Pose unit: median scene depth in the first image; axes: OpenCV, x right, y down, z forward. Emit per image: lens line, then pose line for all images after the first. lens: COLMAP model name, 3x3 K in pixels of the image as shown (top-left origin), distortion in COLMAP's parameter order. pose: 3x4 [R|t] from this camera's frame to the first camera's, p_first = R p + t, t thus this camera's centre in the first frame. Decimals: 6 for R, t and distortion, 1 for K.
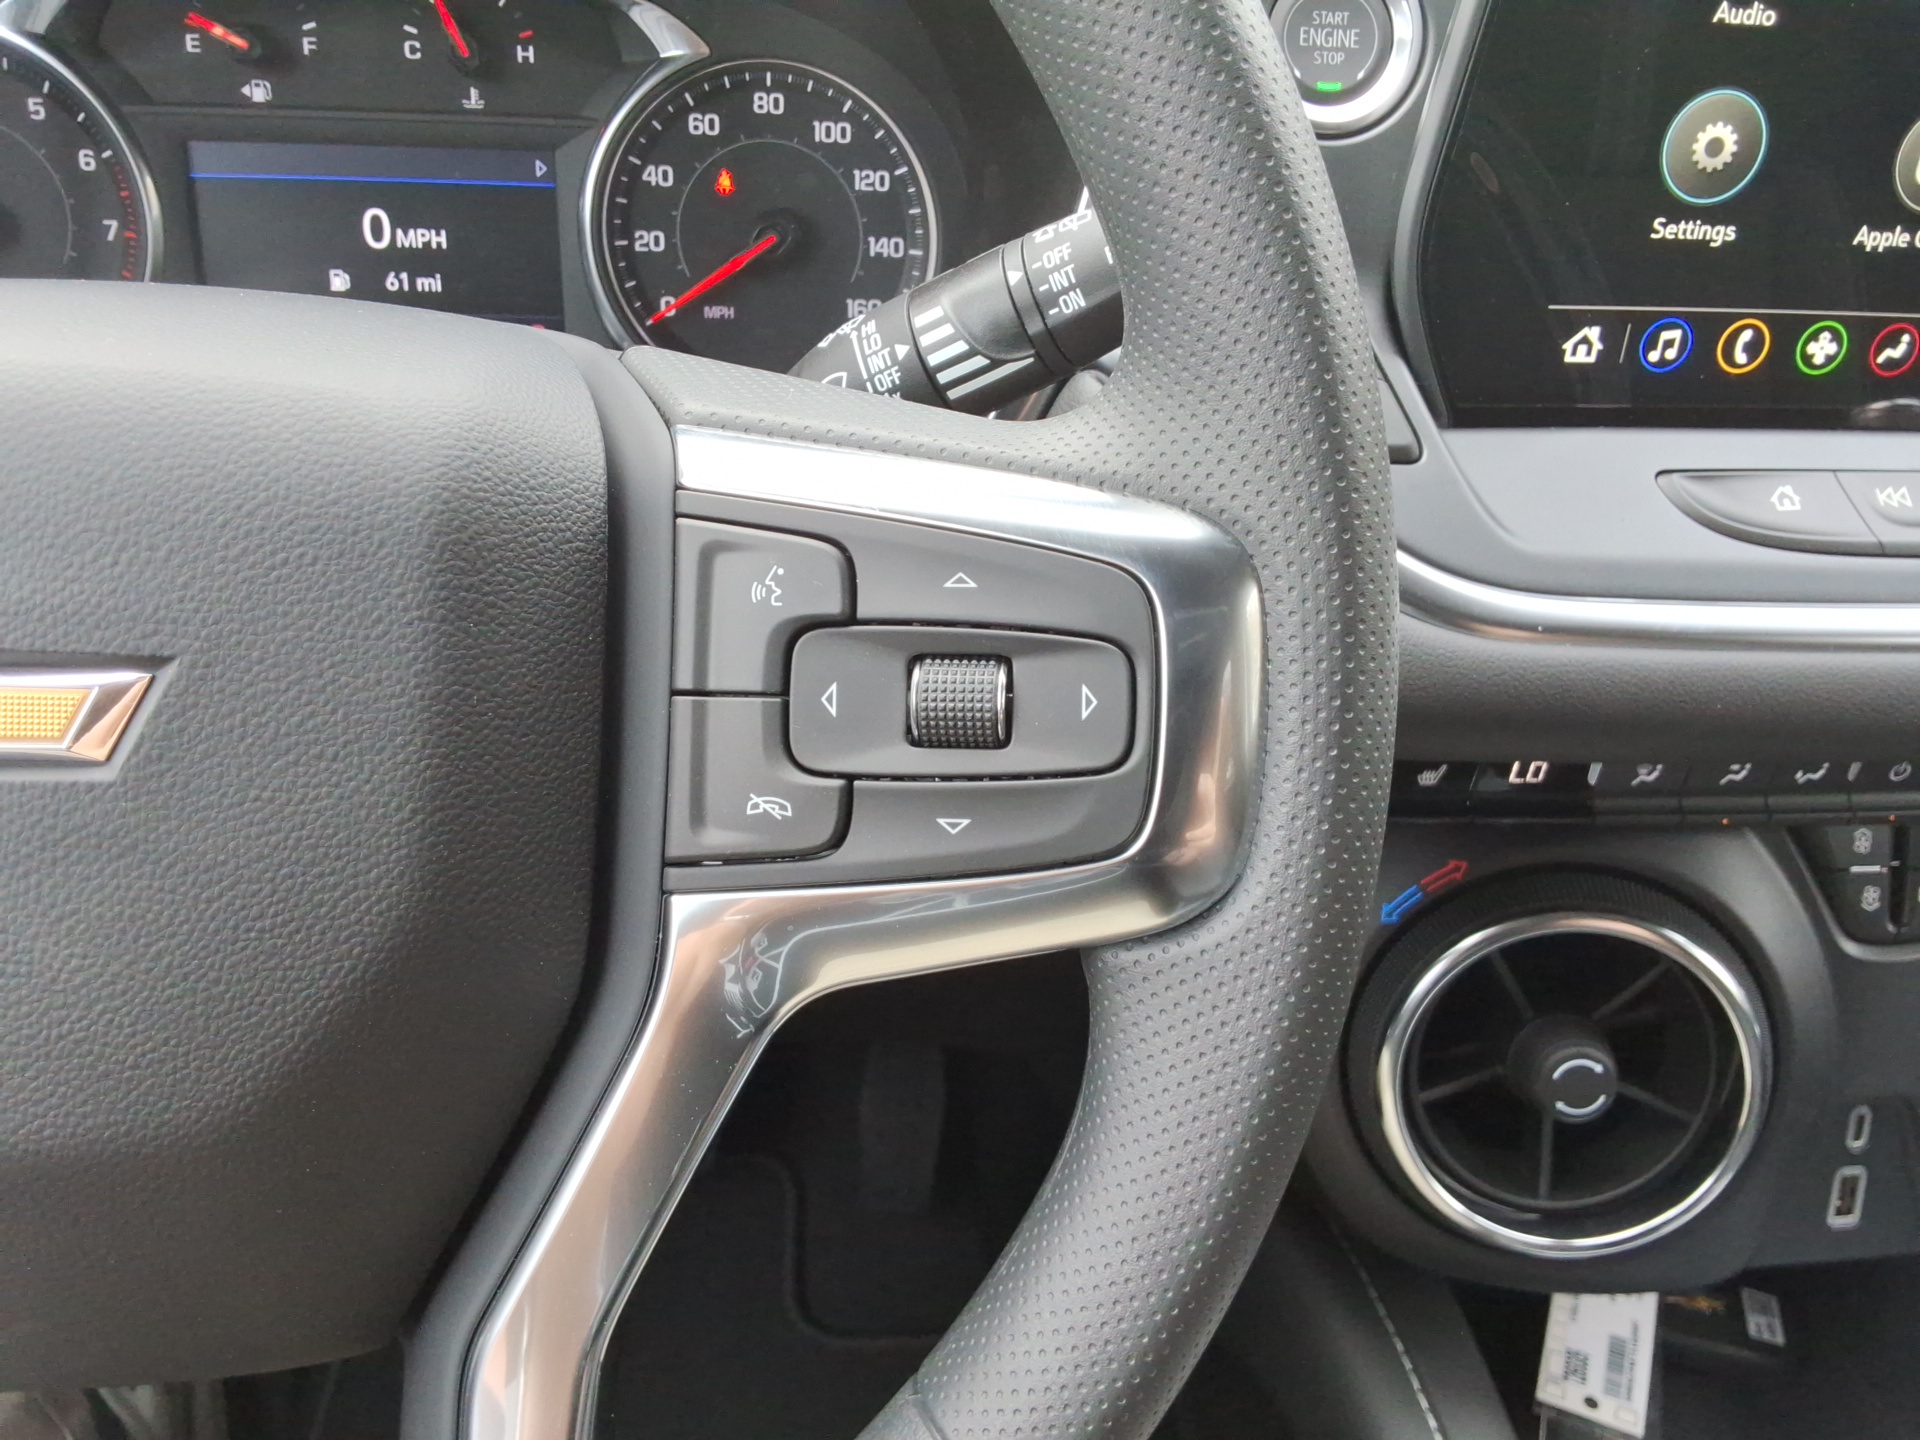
lens RADIAL K [[1556.9, 0, 979.5], [0, 1556.9, 704.2], [0, 0, 1]] dist [0.135397, -0.237968]
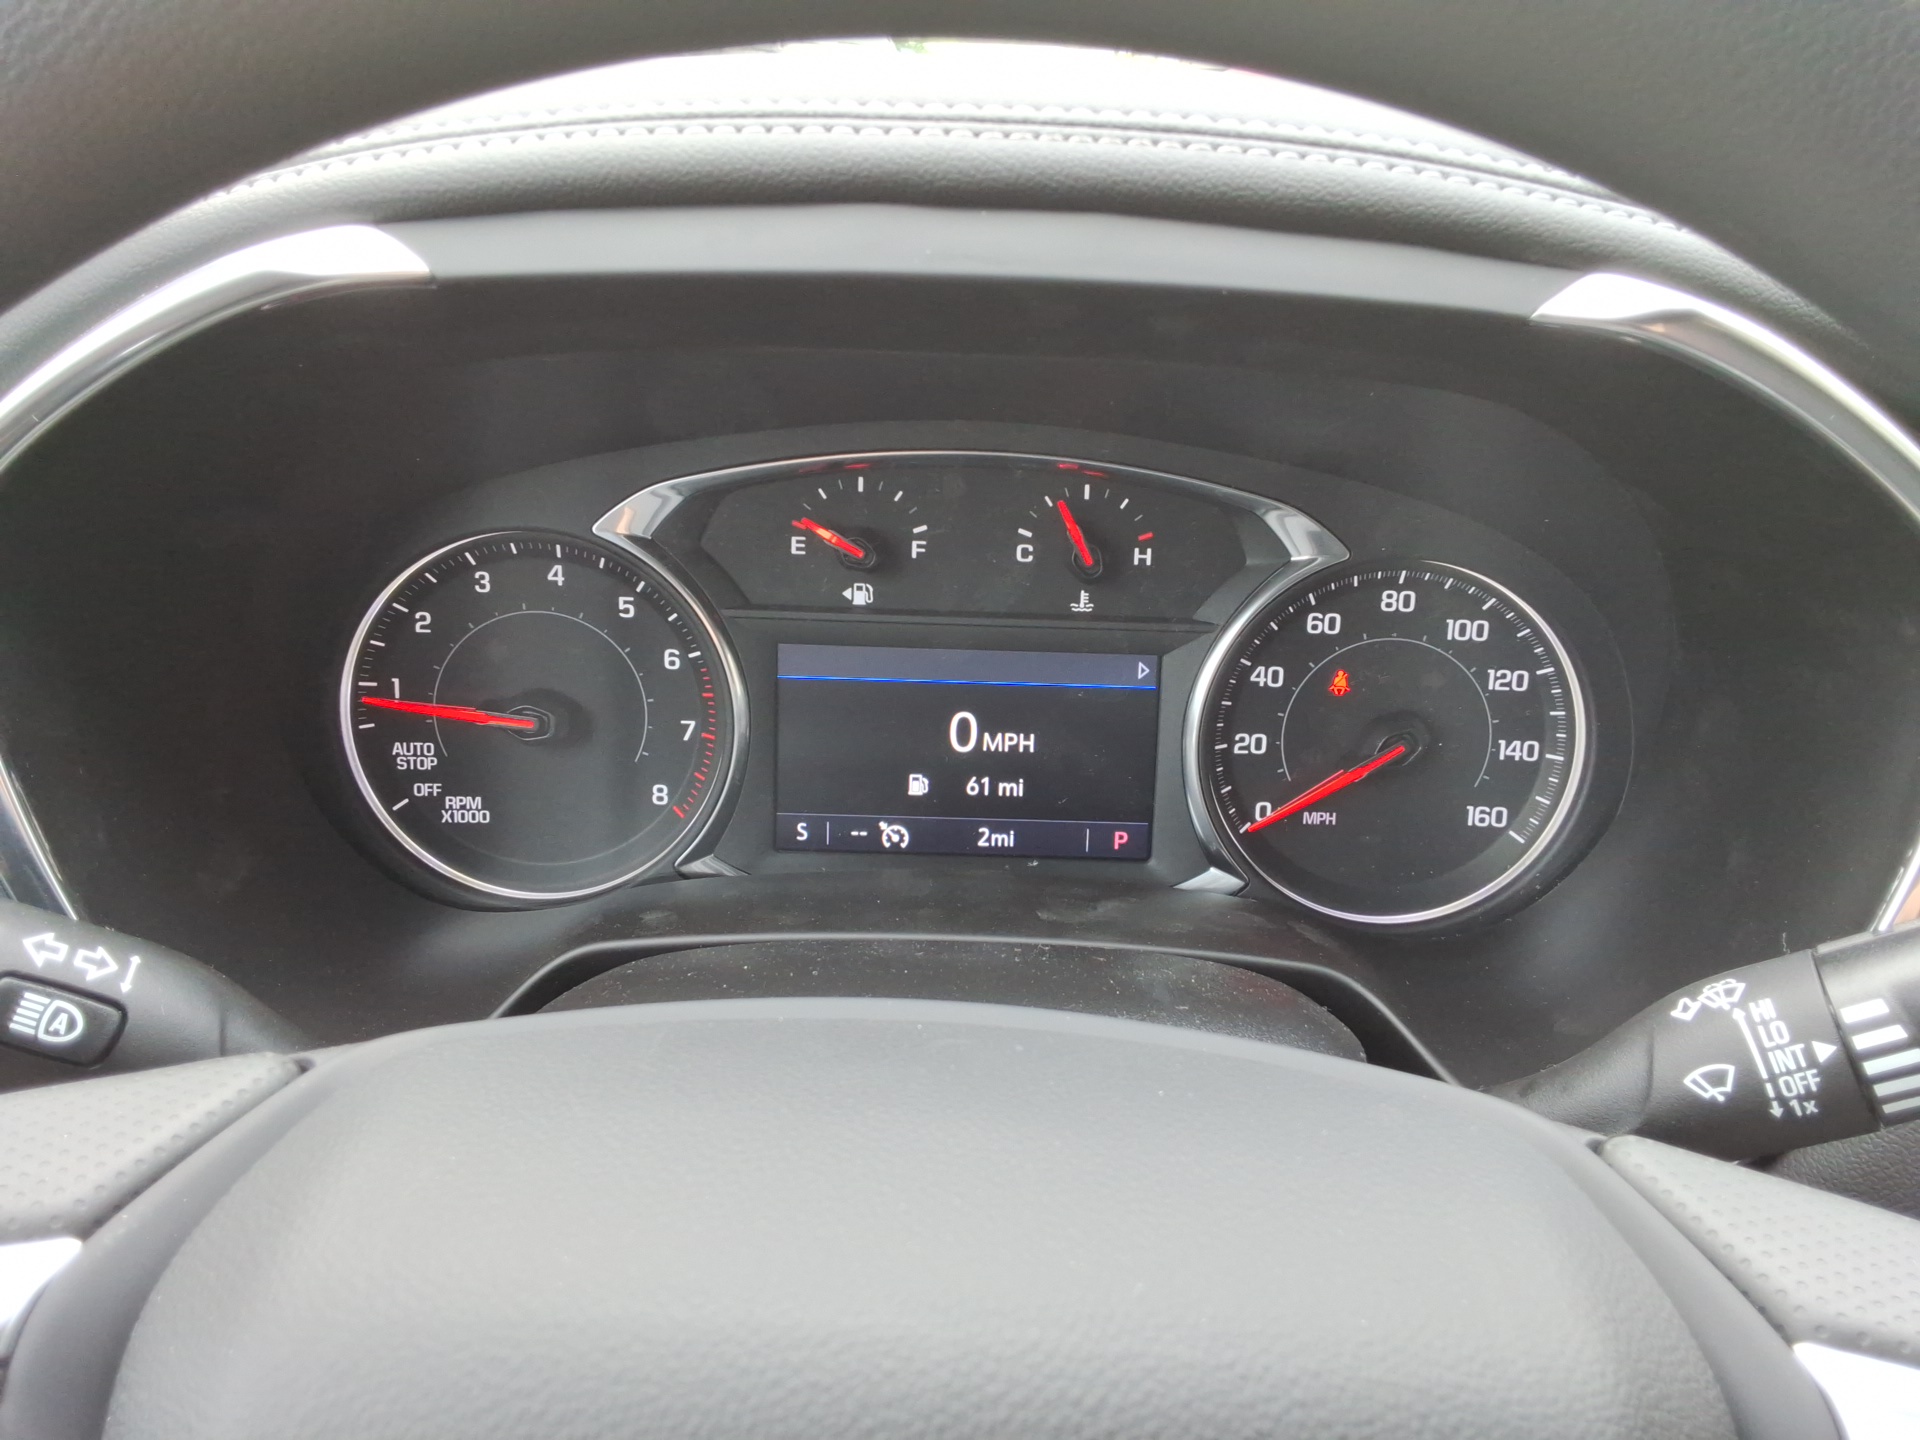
lens RADIAL K [[1543.6, 0, 979.2], [0, 1543.6, 701.7], [0, 0, 1]] dist [0.127238, -0.199409]
pose [[0.991423, 0.024962, -0.128288, -0.286201], [-0.044282, 0.987690, -0.150029, -0.204346], [0.122964, 0.154423, 0.980323, 0.131744]]
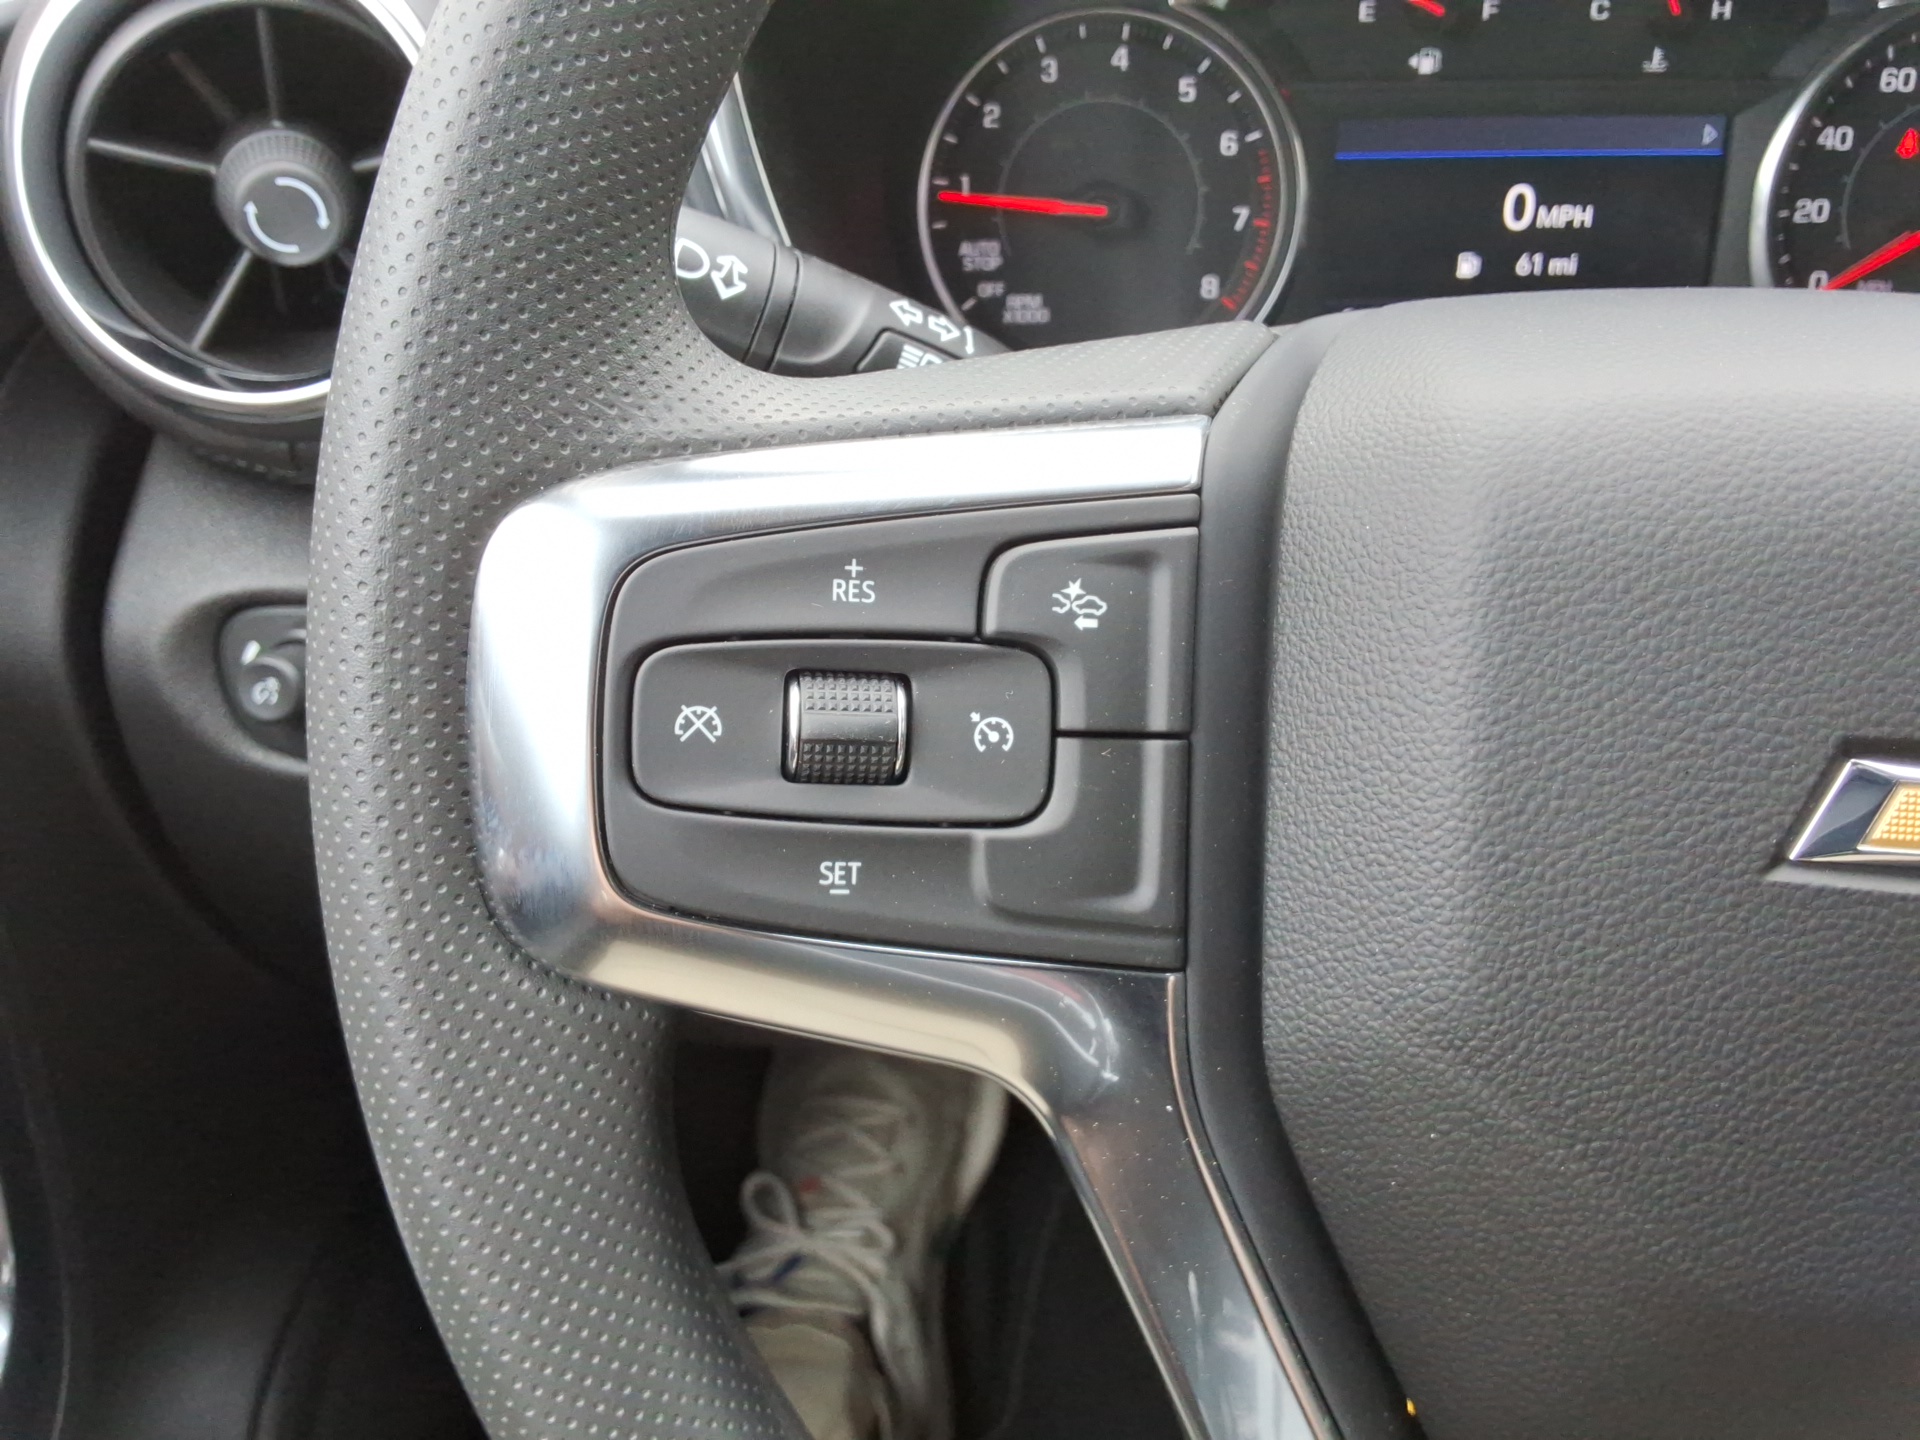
lens RADIAL K [[1556.9, 0, 979.5], [0, 1556.9, 704.2], [0, 0, 1]] dist [0.135397, -0.237968]
pose [[0.978107, 0.035202, -0.205105, -0.544827], [-0.029370, 0.999075, 0.031408, -0.034116], [0.206021, -0.024696, 0.978236, 0.027221]]
